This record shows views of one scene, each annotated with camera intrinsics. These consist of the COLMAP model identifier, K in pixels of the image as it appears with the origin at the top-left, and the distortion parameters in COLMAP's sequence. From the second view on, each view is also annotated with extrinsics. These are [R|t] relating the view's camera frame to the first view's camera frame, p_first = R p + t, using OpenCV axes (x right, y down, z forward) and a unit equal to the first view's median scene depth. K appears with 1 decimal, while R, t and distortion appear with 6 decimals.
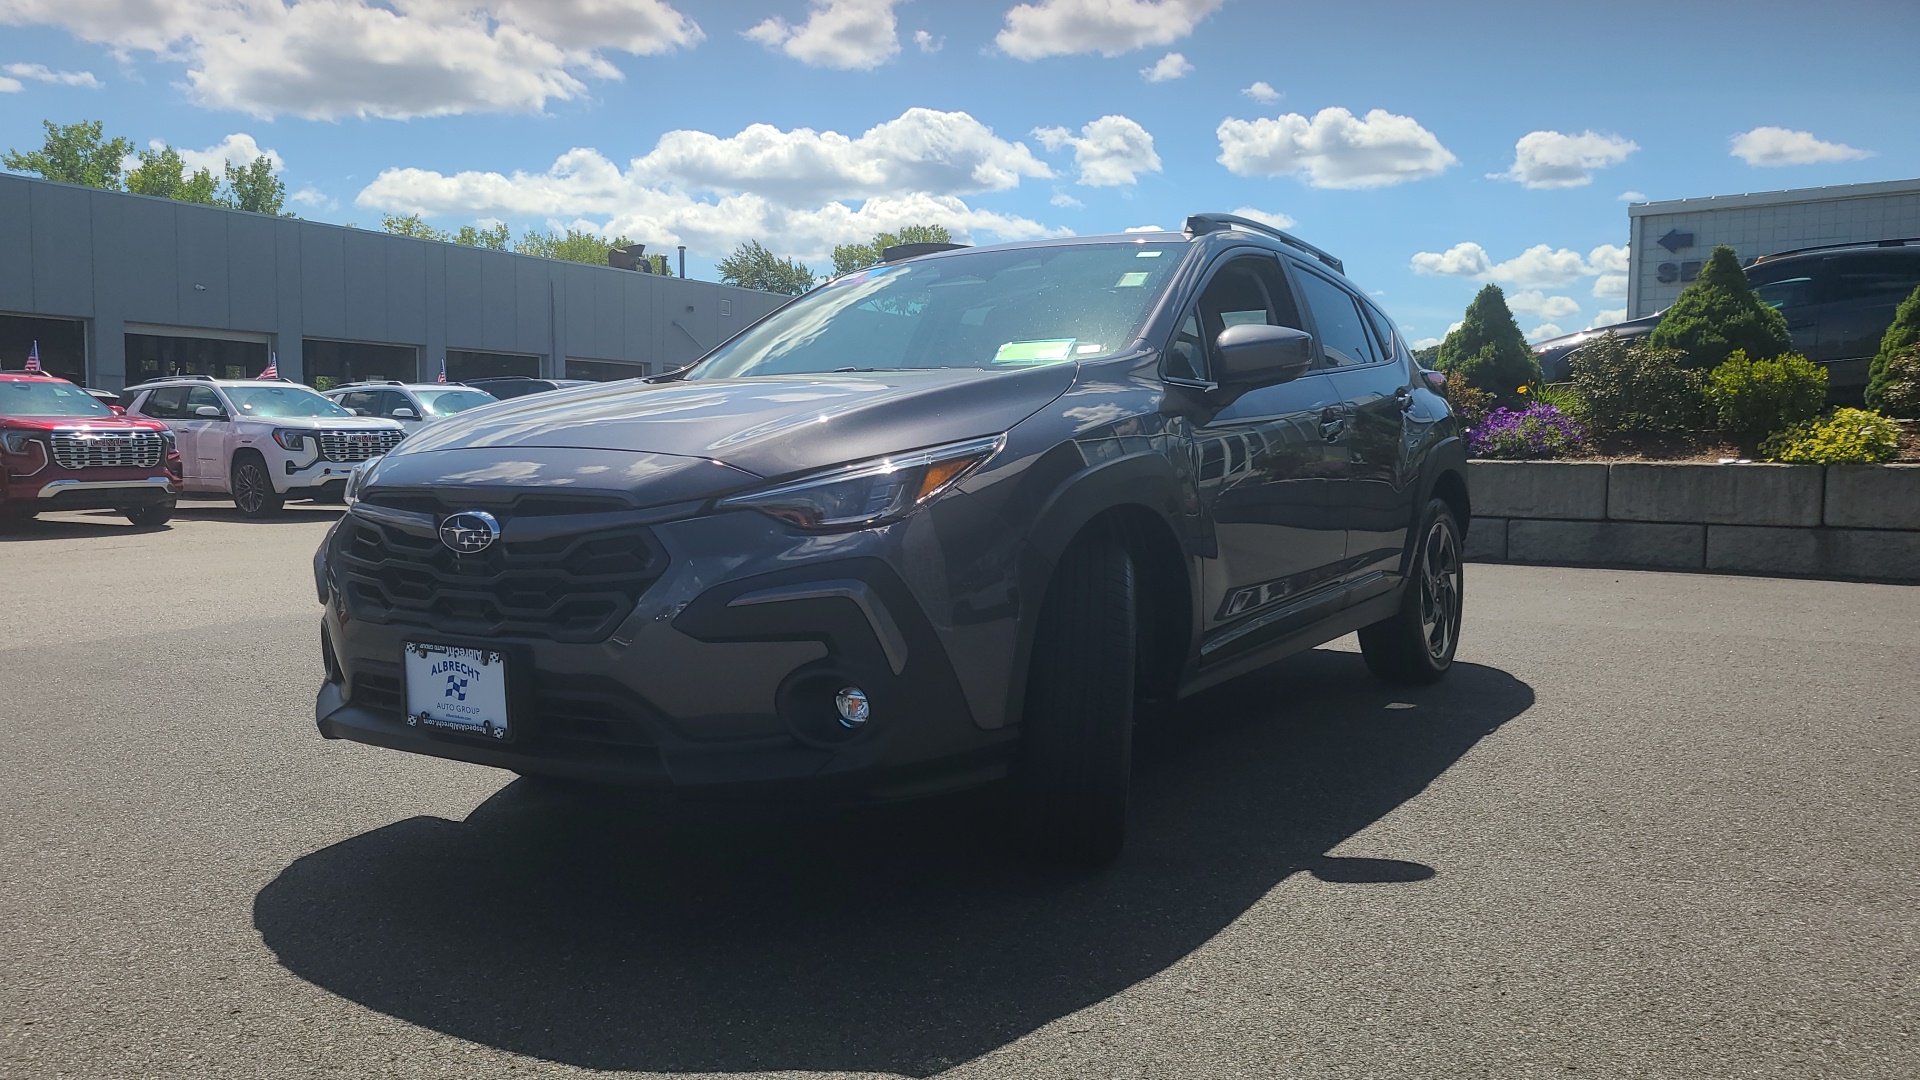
lens RADIAL K [[1439.7, 0, 957.7], [0, 1439.7, 530.4], [0, 0, 1]] dist [0.054238, -0.040662]
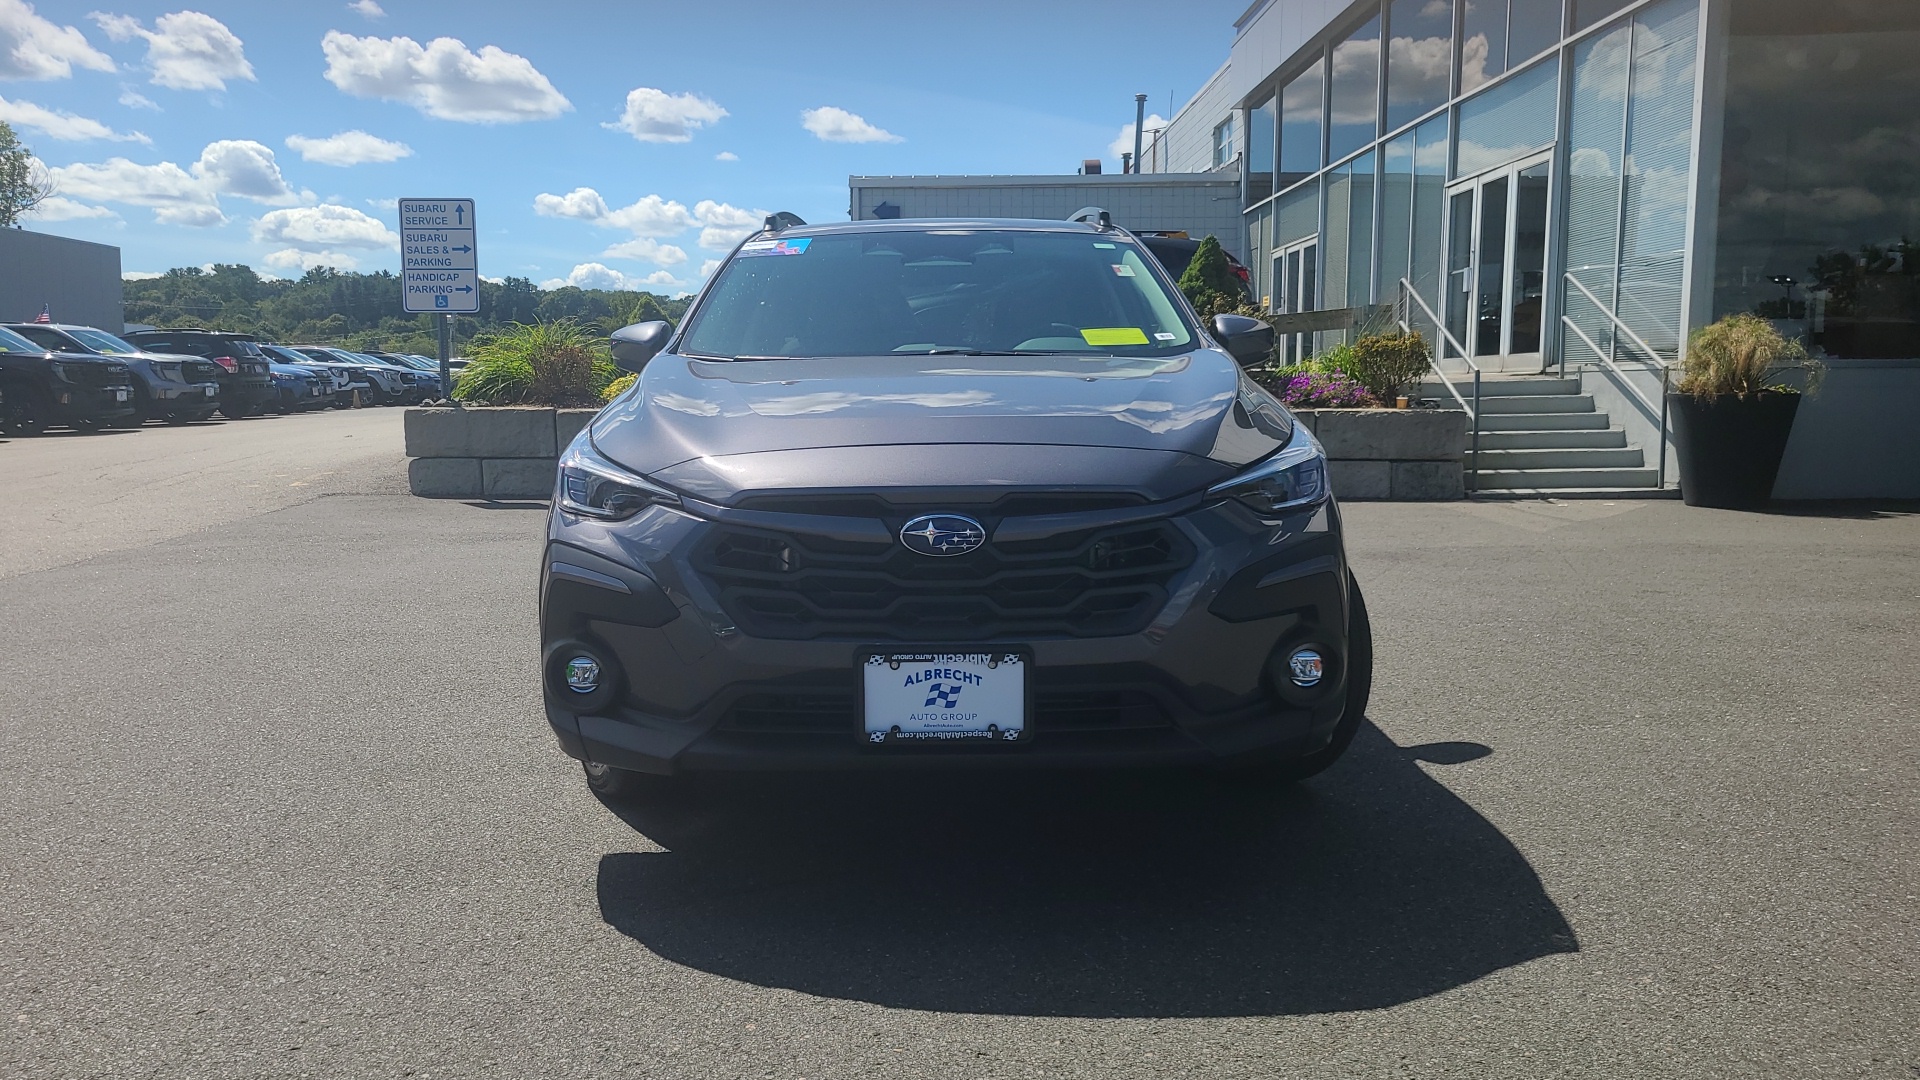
lens RADIAL K [[1409.3, 0, 945.3], [0, 1409.3, 540.2], [0, 0, 1]] dist [0.040549, -0.032663]
pose [[0.835800, -0.062600, 0.545454, -0.840447], [0.034147, 0.997482, 0.062154, -0.052827], [-0.547972, -0.033323, 0.835833, 0.212671]]
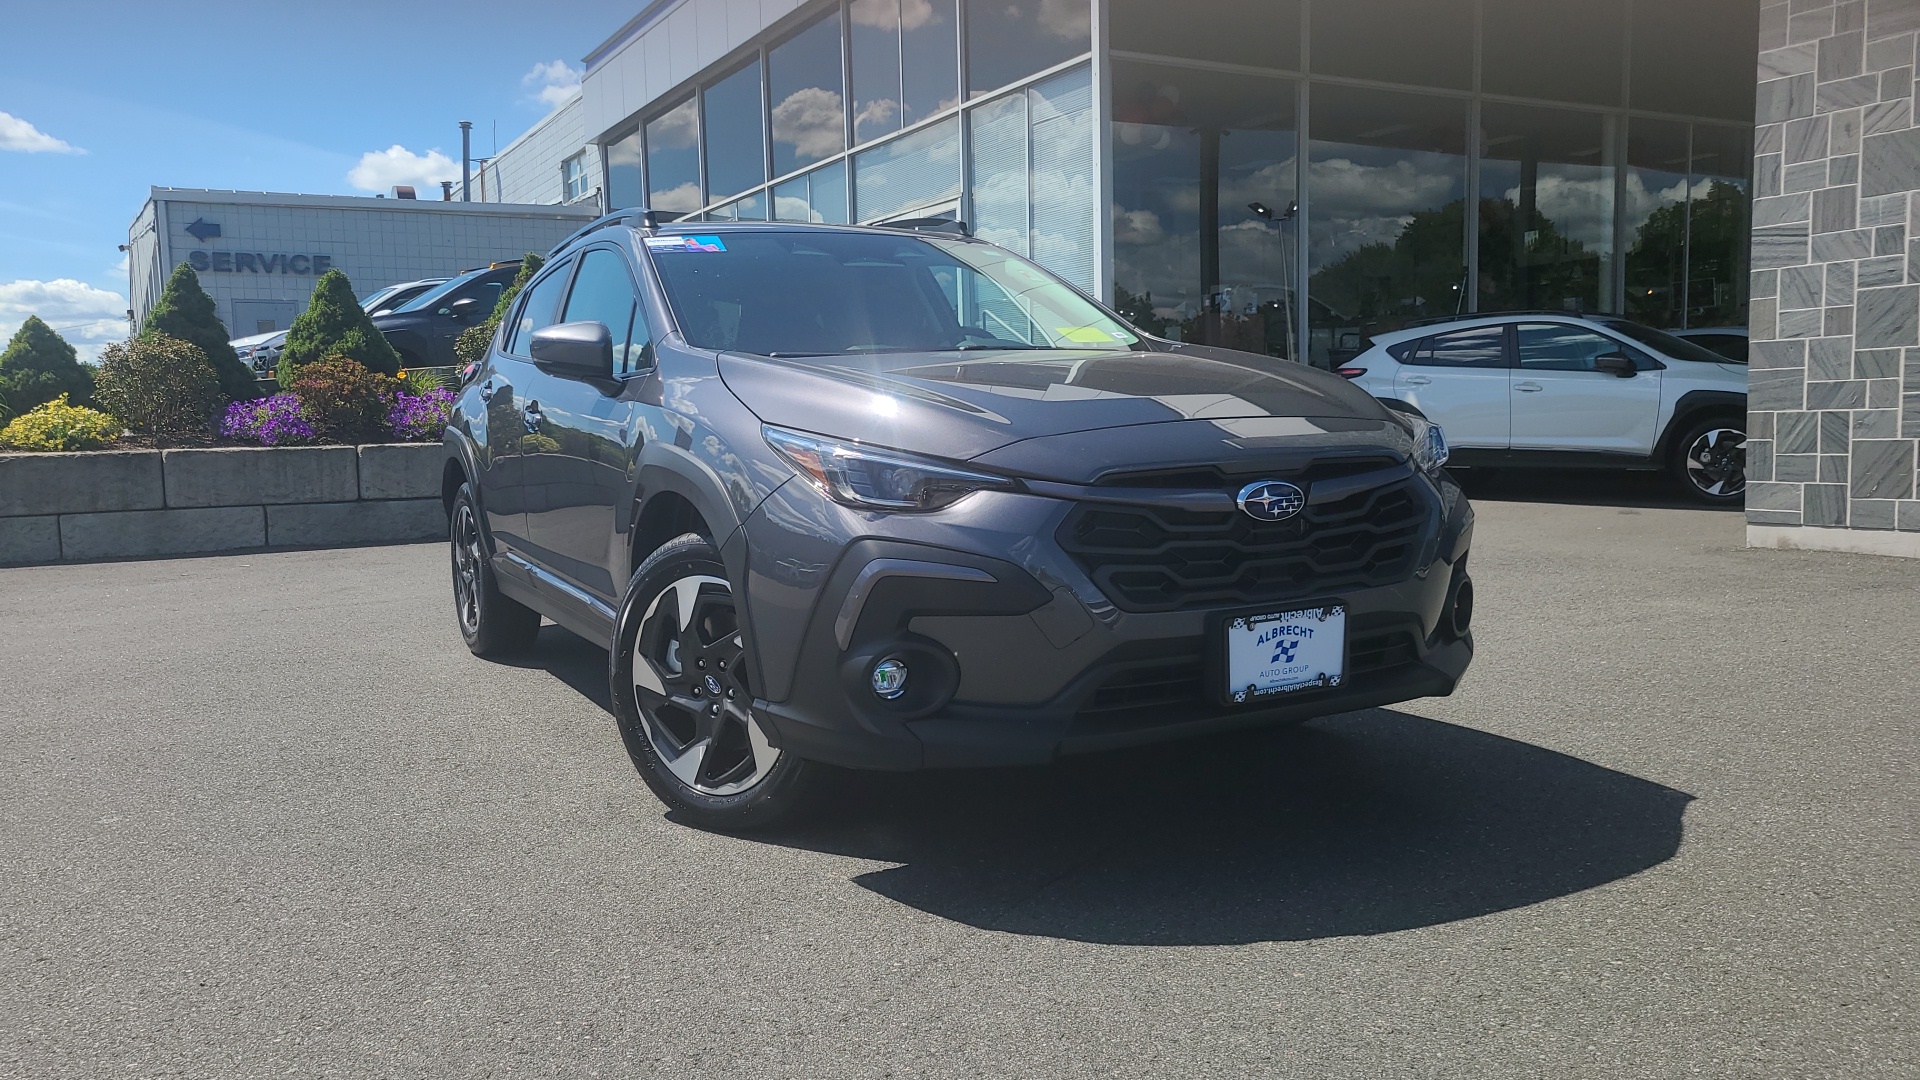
lens RADIAL K [[1409.3, 0, 945.3], [0, 1409.3, 540.2], [0, 0, 1]] dist [0.040549, -0.032663]
pose [[0.469404, -0.091360, 0.878244, -1.317493], [0.076916, 0.995083, 0.062404, -0.050817], [-0.879627, 0.038258, 0.474123, 0.722918]]
